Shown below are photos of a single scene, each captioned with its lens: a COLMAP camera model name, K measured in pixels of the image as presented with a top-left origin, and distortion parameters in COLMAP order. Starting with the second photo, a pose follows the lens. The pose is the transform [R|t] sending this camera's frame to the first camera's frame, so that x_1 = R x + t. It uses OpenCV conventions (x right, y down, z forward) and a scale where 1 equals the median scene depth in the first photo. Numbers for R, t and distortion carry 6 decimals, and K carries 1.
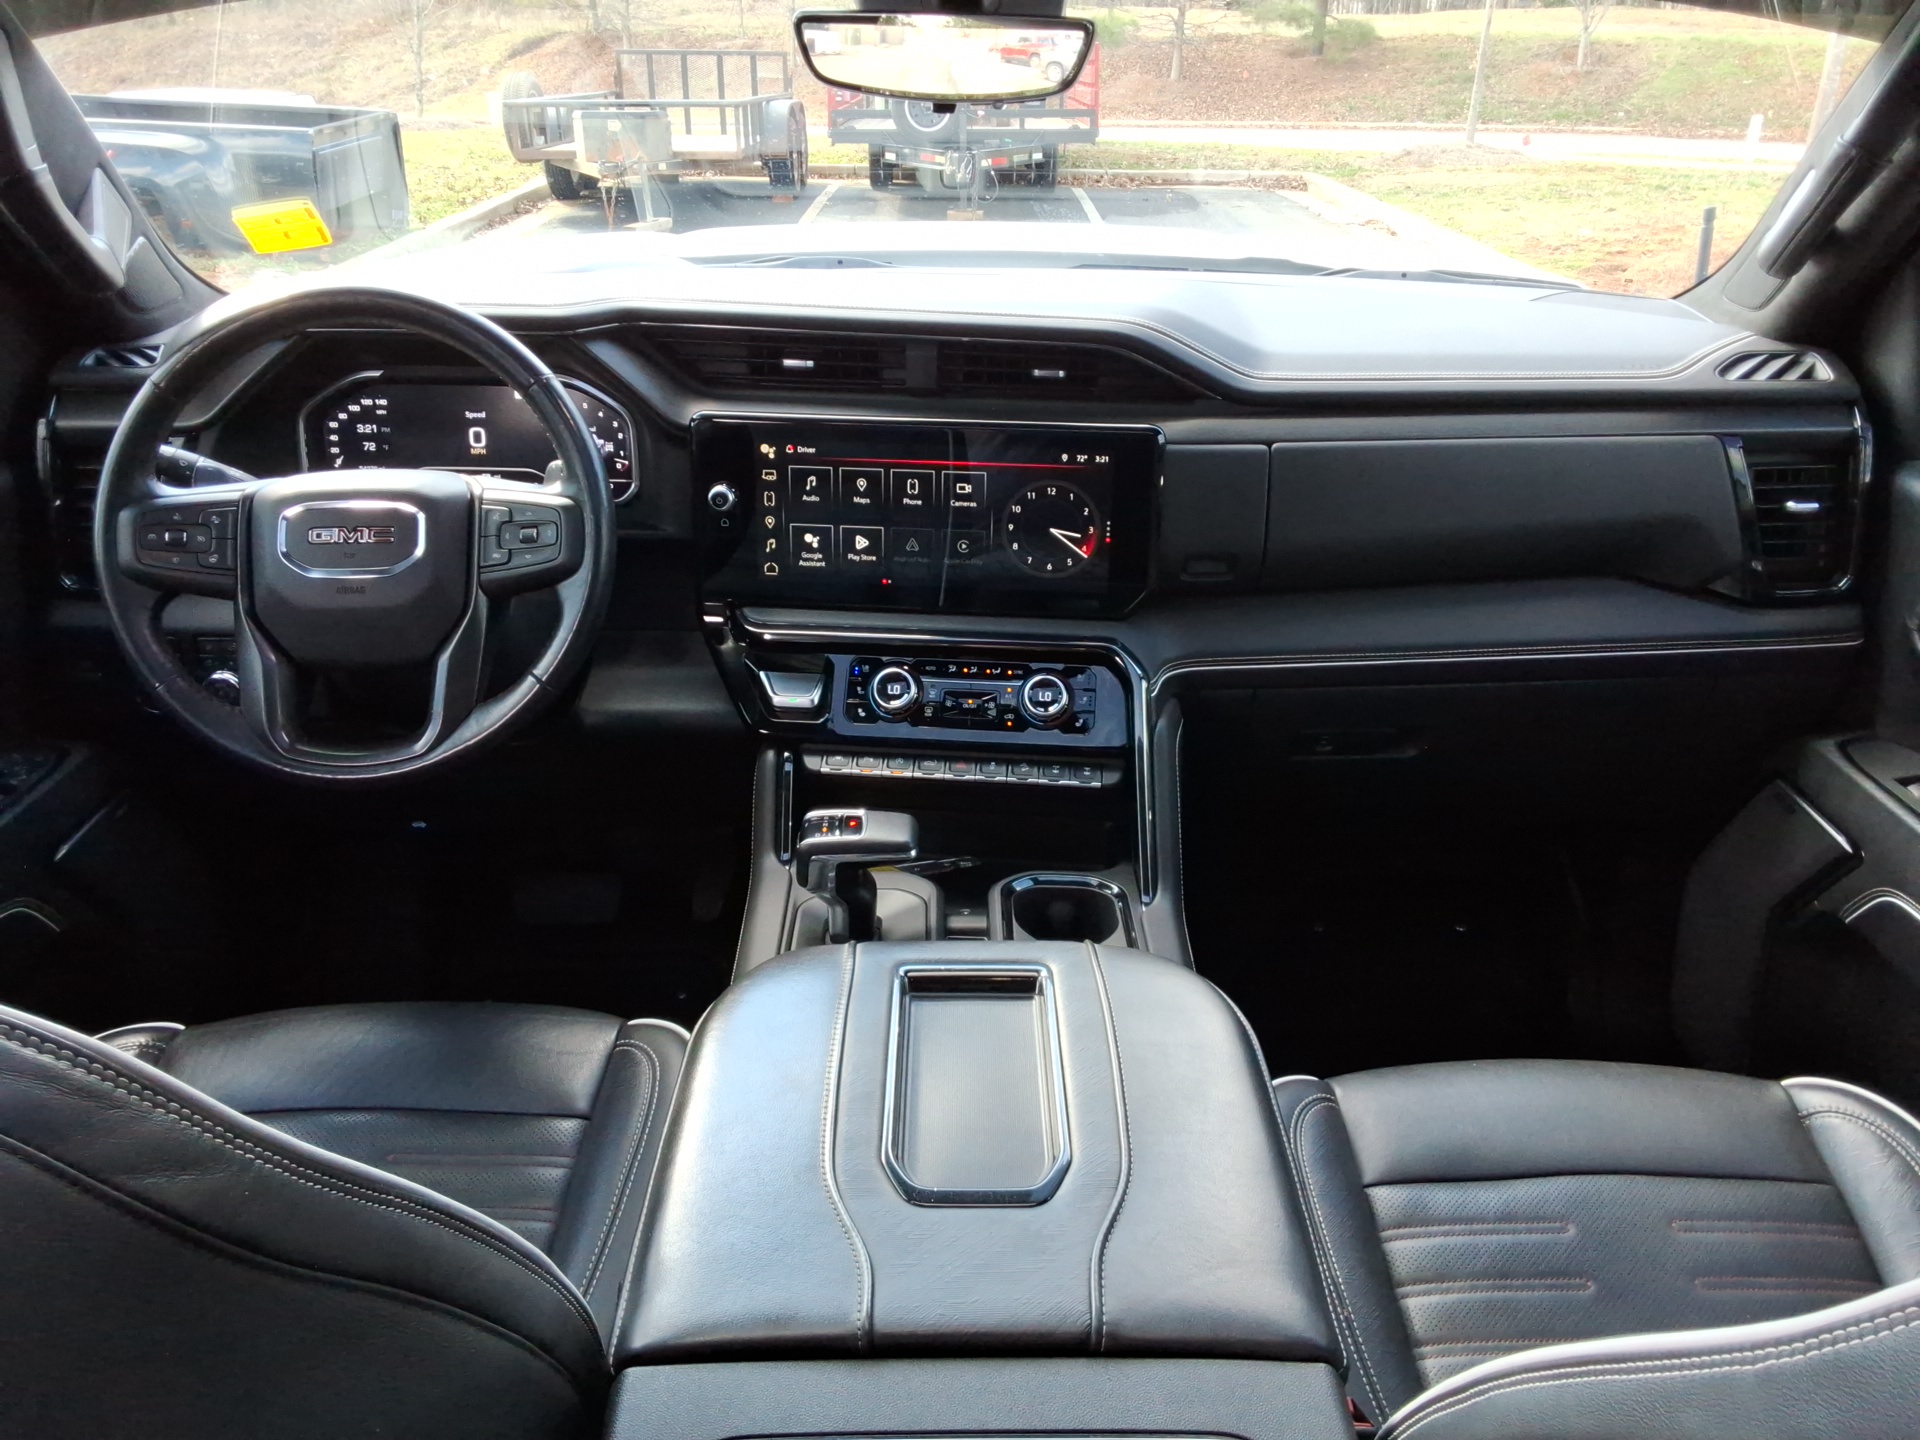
lens RADIAL K [[1547.3, 0, 984.2], [0, 1547.3, 691.2], [0, 0, 1]] dist [0.109726, -0.165441]
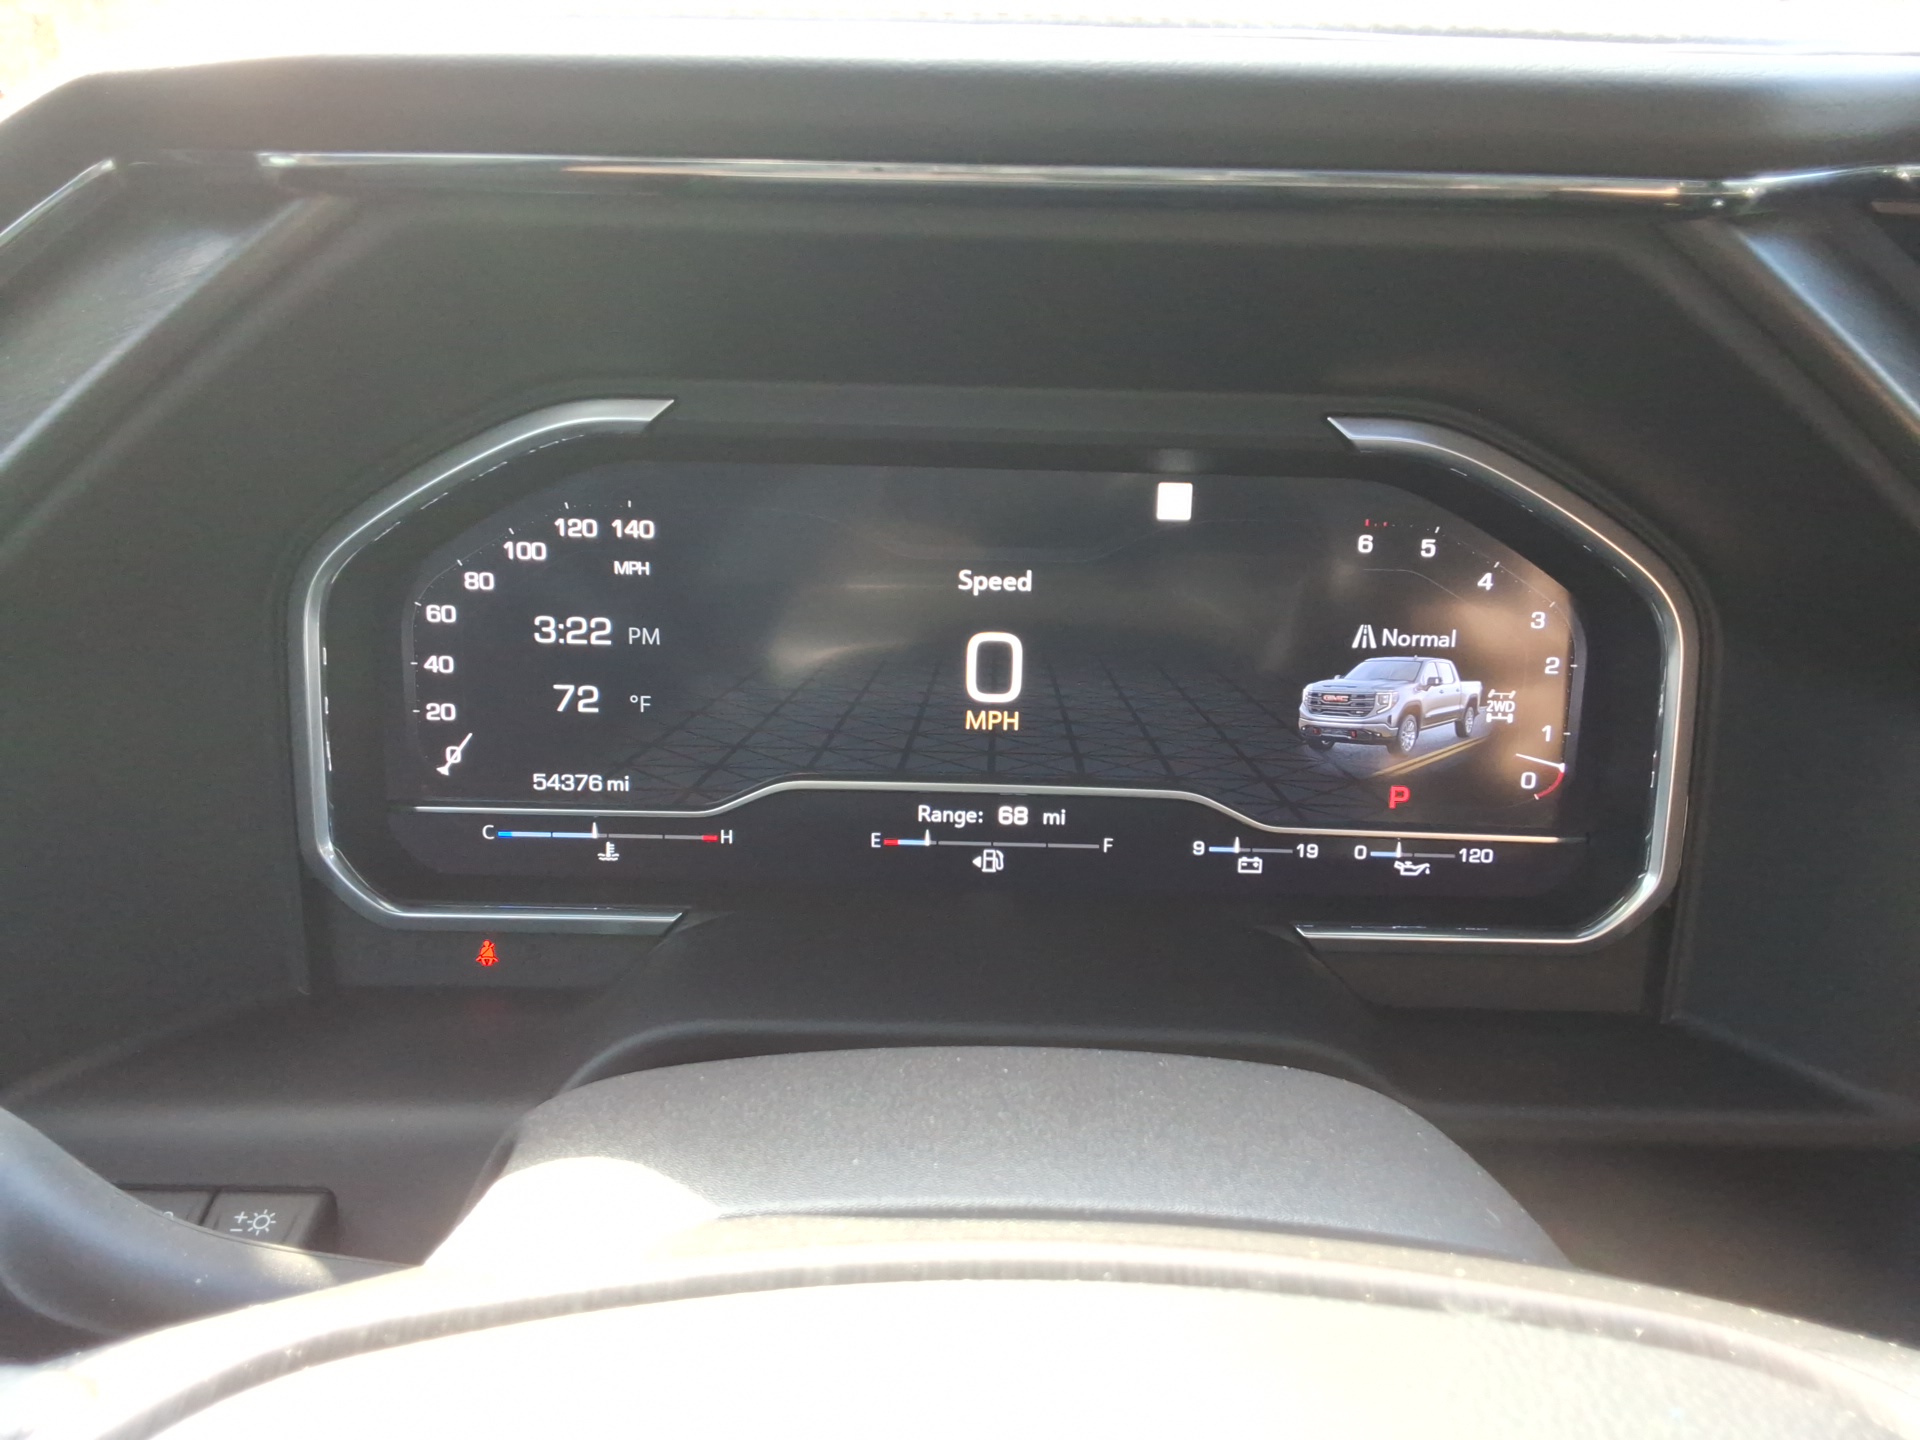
lens RADIAL K [[1603.1, 0, 963.2], [0, 1603.1, 704.9], [0, 0, 1]] dist [0.123912, -0.231746]
pose [[0.999630, 0.019049, -0.019392, -0.343048], [-0.019763, 0.999108, -0.037316, -0.155132], [0.018664, 0.037685, 0.999115, 0.783534]]
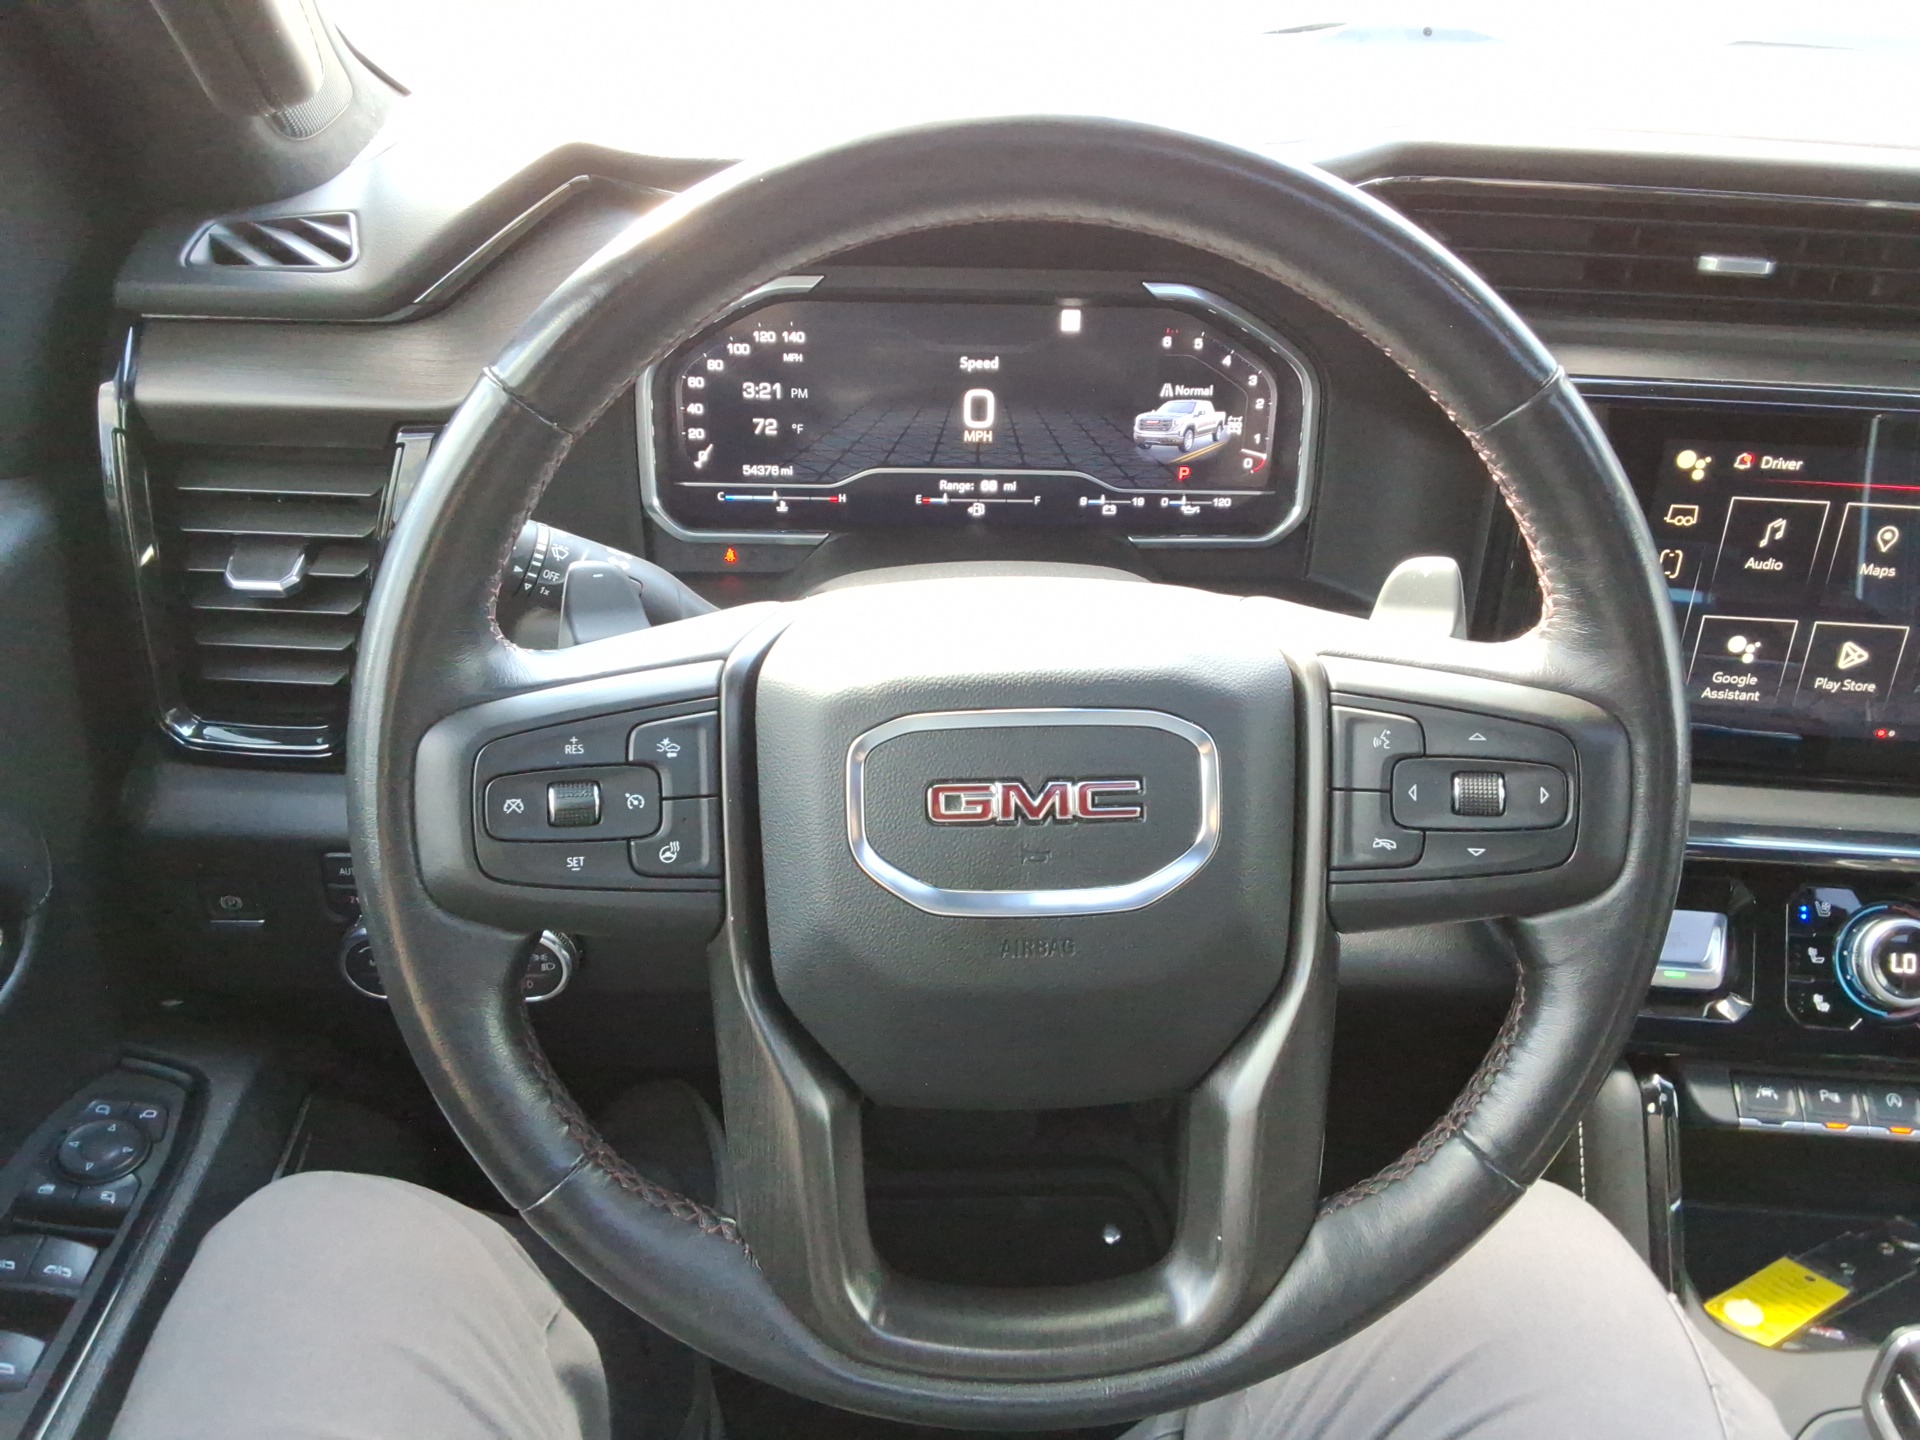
lens RADIAL K [[1528.4, 0, 975.7], [0, 1528.4, 699.7], [0, 0, 1]] dist [0.103635, -0.154302]
pose [[0.999595, 0.003704, 0.028200, -0.358496], [-0.007380, 0.991306, 0.131367, -0.142599], [-0.027468, -0.131522, 0.990933, 0.535373]]
